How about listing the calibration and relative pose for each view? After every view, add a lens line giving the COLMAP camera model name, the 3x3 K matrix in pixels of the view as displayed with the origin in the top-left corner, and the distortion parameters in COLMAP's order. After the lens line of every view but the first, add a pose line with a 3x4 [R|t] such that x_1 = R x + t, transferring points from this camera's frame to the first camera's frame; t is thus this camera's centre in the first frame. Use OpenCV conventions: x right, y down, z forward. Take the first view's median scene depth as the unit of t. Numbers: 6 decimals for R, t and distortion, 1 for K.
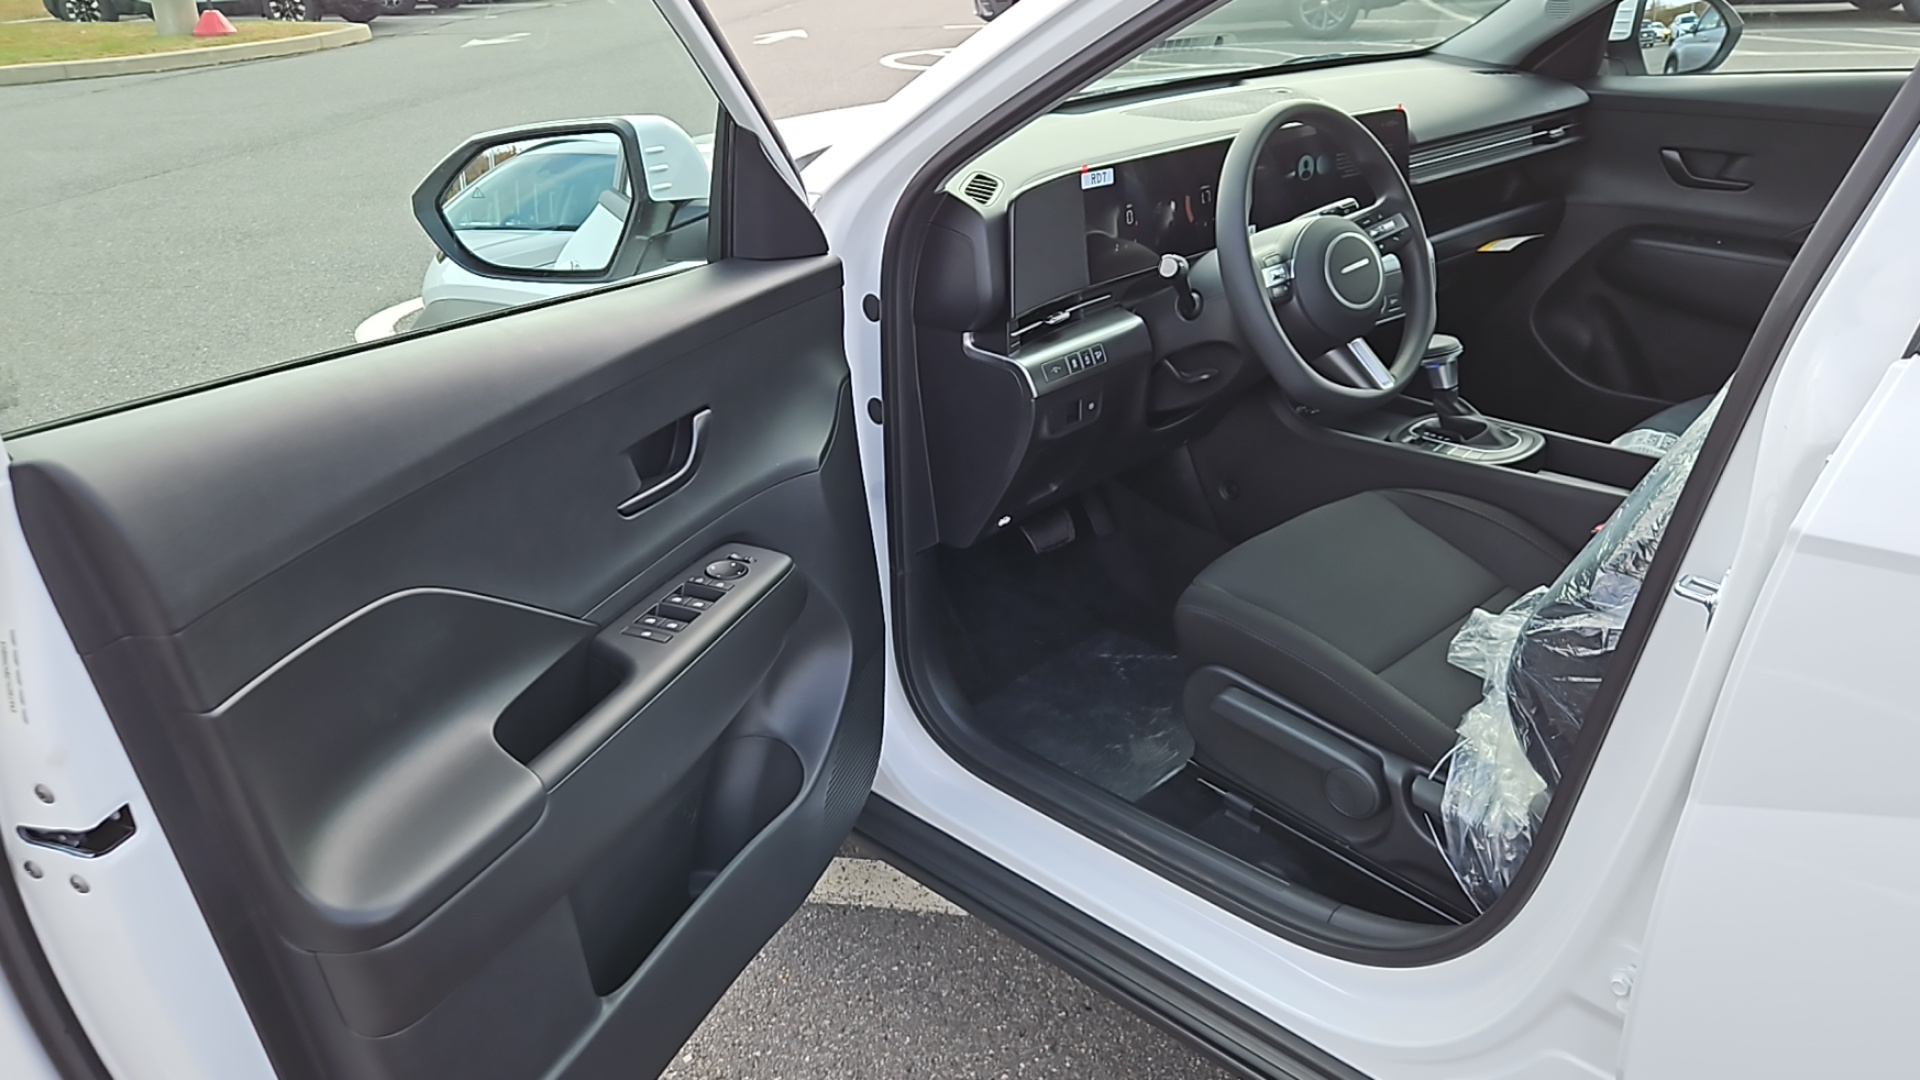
lens RADIAL K [[1343.2, 0, 958.6], [0, 1343.2, 538.0], [0, 0, 1]] dist [0.036518, -0.002432]
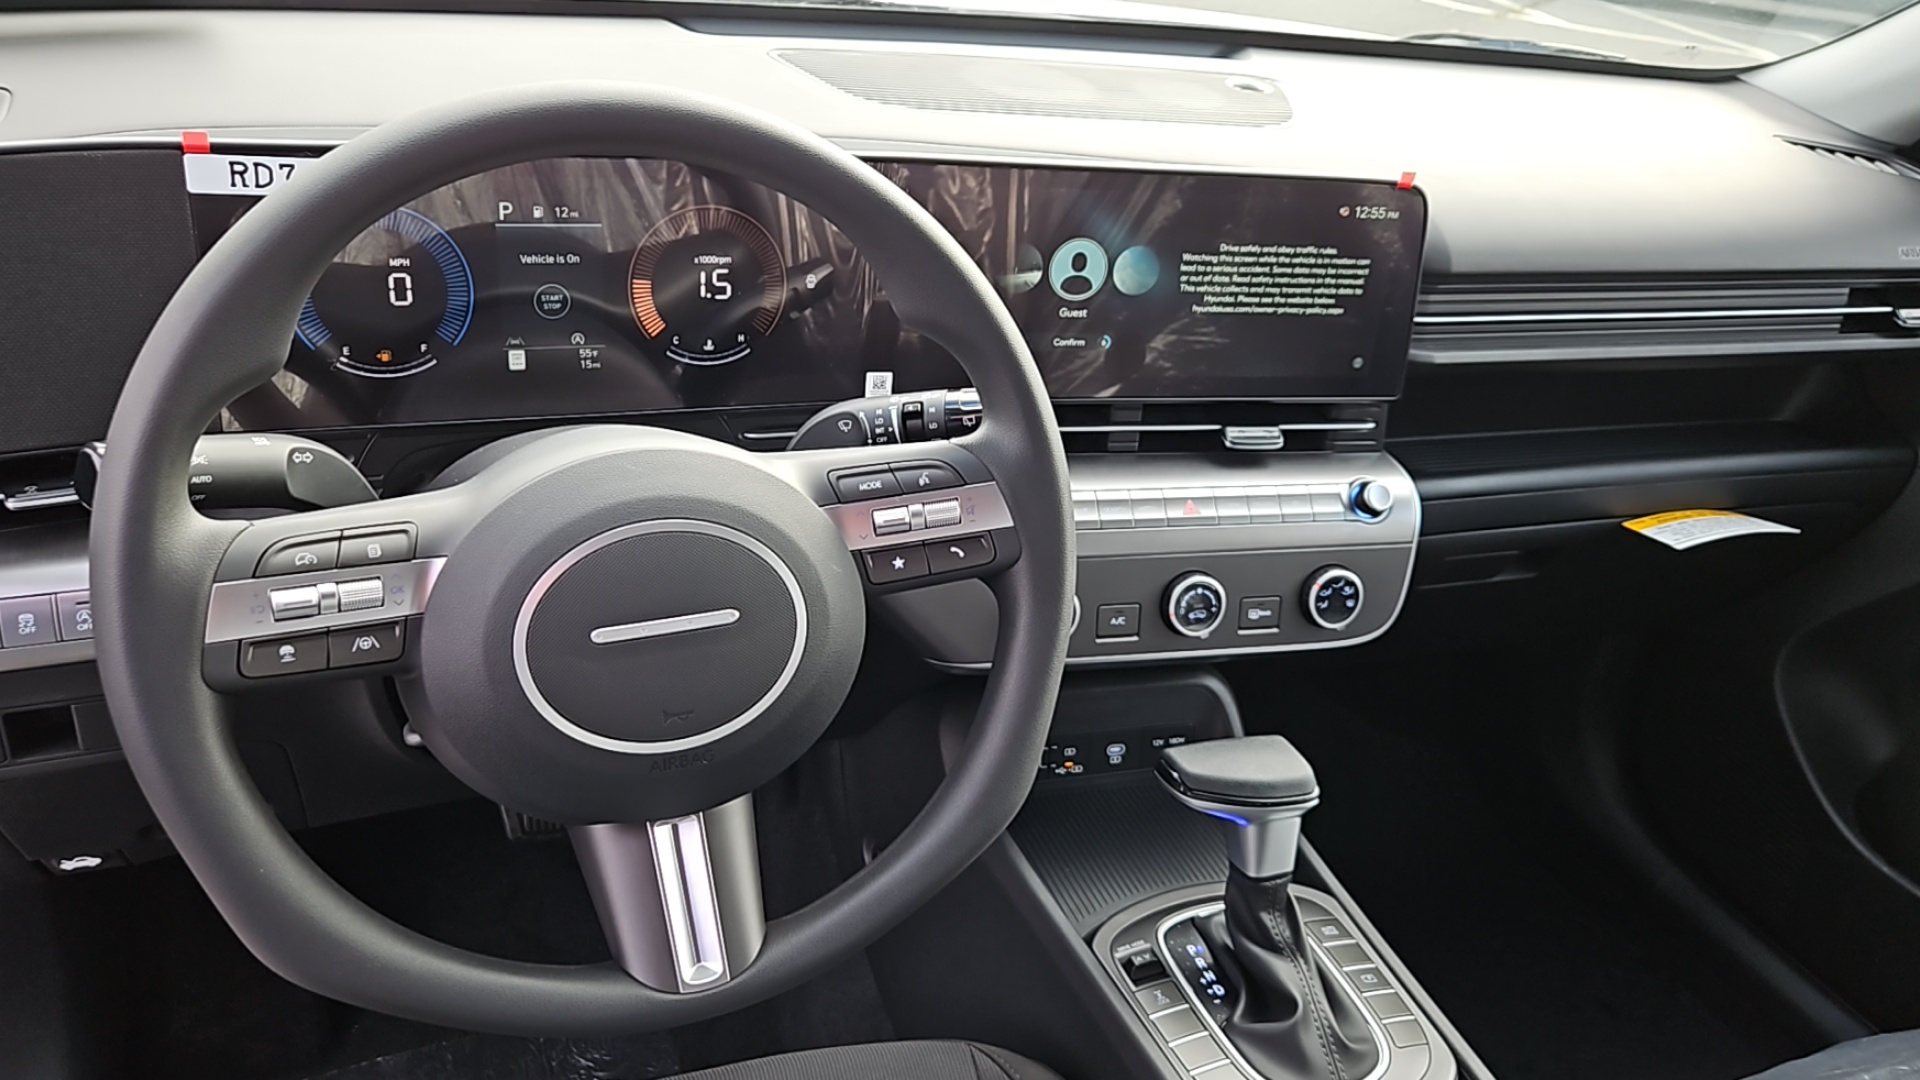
lens RADIAL K [[1343.2, 0, 960.9], [0, 1343.2, 541.3], [0, 0, 1]] dist [0.036518, -0.002432]
pose [[0.912483, 0.303127, -0.274752, 0.363715], [-0.284339, 0.952754, 0.106827, -0.227263], [0.294153, -0.019355, 0.955562, 0.585443]]
